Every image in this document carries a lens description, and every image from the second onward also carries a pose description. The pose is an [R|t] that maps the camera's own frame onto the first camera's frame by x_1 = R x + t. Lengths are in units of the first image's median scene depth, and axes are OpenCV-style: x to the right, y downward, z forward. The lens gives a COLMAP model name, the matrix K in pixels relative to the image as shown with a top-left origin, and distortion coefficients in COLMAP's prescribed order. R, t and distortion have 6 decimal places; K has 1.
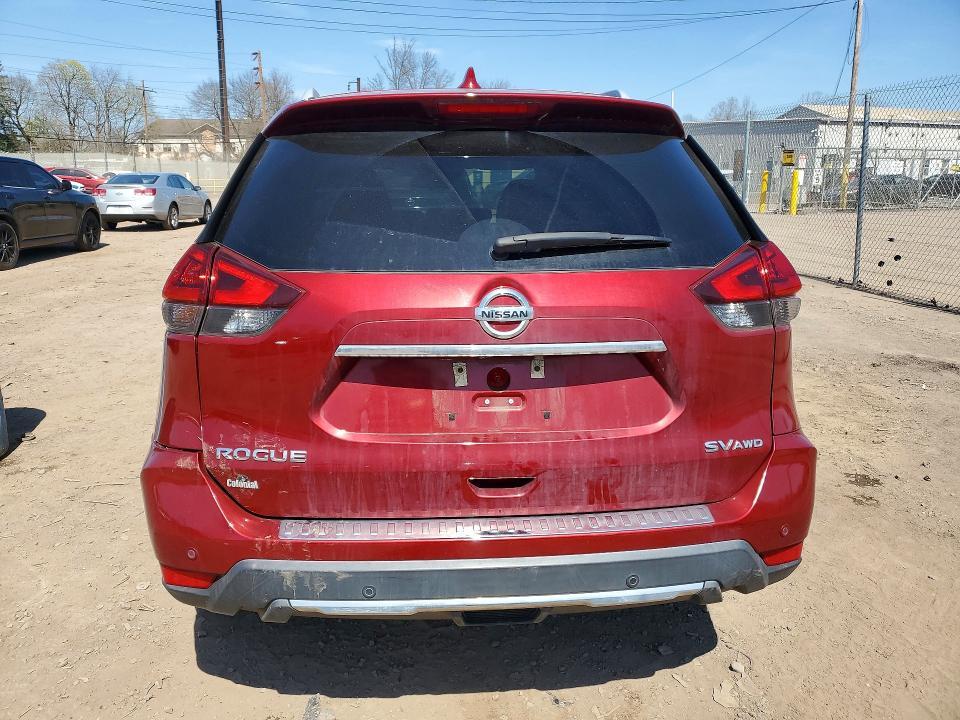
lens RADIAL K [[757.7, 0, 471.2], [0, 757.7, 358.3], [0, 0, 1]] dist [-0.008072, 0.007651]
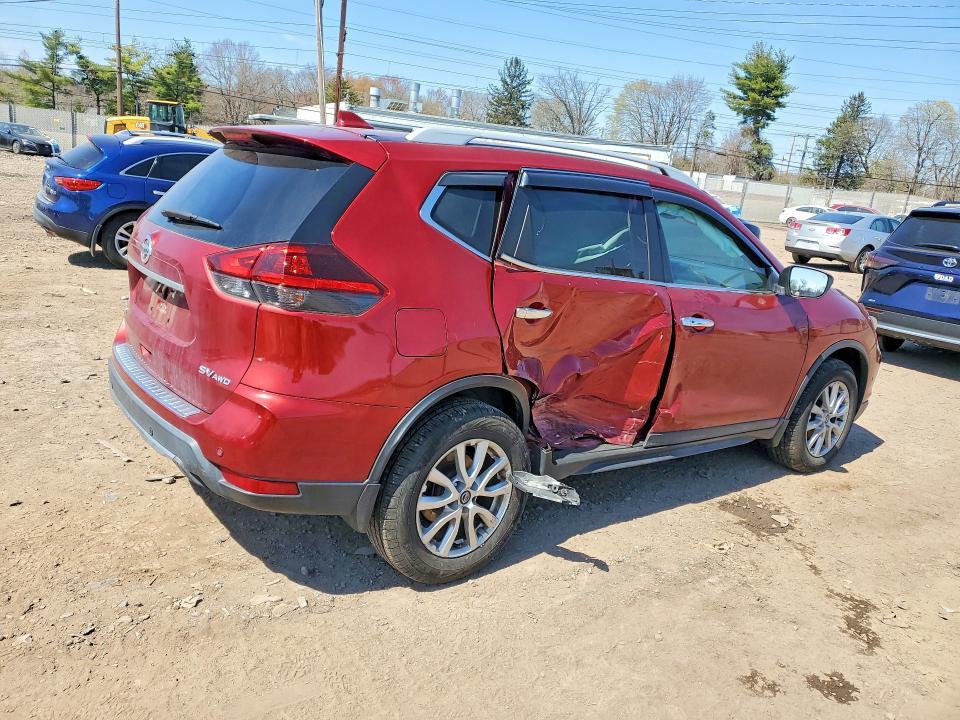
lens RADIAL K [[804.7, 0, 482.6], [0, 804.7, 361.2], [0, 0, 1]] dist [-0.010014, 0.003162]
pose [[0.490065, 0.237846, -0.838609, 0.261515], [-0.289090, 0.951953, 0.101055, -0.029158], [0.822352, 0.192910, 0.535278, 0.086686]]
